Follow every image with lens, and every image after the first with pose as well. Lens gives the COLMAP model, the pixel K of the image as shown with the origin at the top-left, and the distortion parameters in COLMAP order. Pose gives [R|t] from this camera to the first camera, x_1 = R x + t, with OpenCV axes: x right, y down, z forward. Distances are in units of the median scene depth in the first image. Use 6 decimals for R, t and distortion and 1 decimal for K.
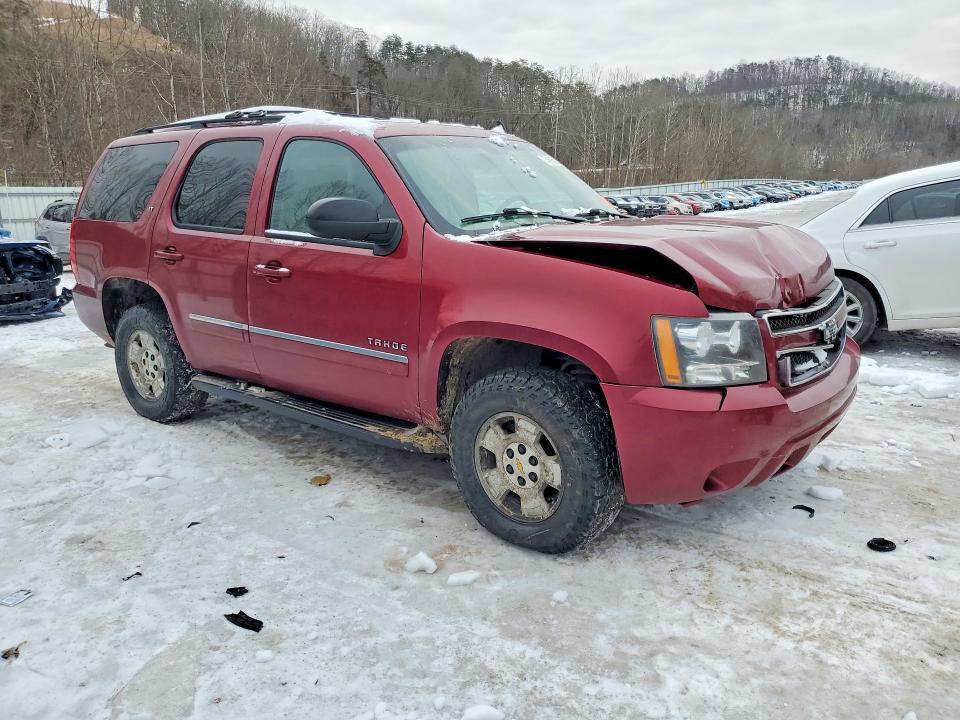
lens RADIAL K [[768.3, 0, 480.0], [0, 768.3, 360.0], [0, 0, 1]] dist [0.003449, 0.015982]
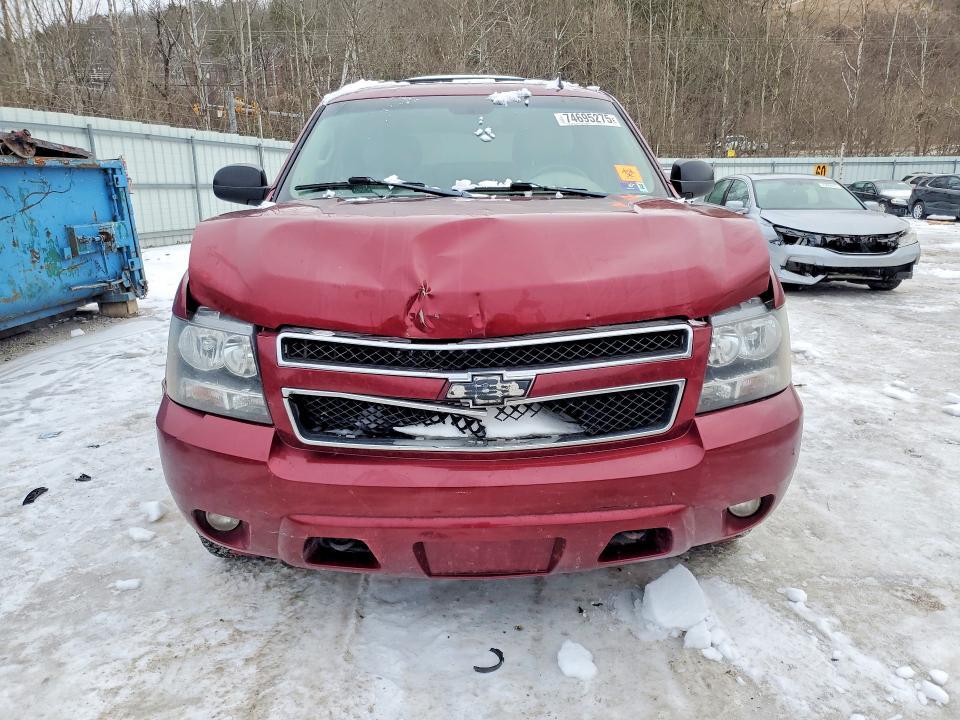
lens RADIAL K [[768.3, 0, 480.0], [0, 768.3, 360.0], [0, 0, 1]] dist [0.003449, 0.015982]
pose [[0.631752, 0.199287, -0.749116, 1.003060], [-0.169202, 0.978537, 0.117626, -0.146714], [0.756479, 0.052441, 0.651912, 0.665863]]
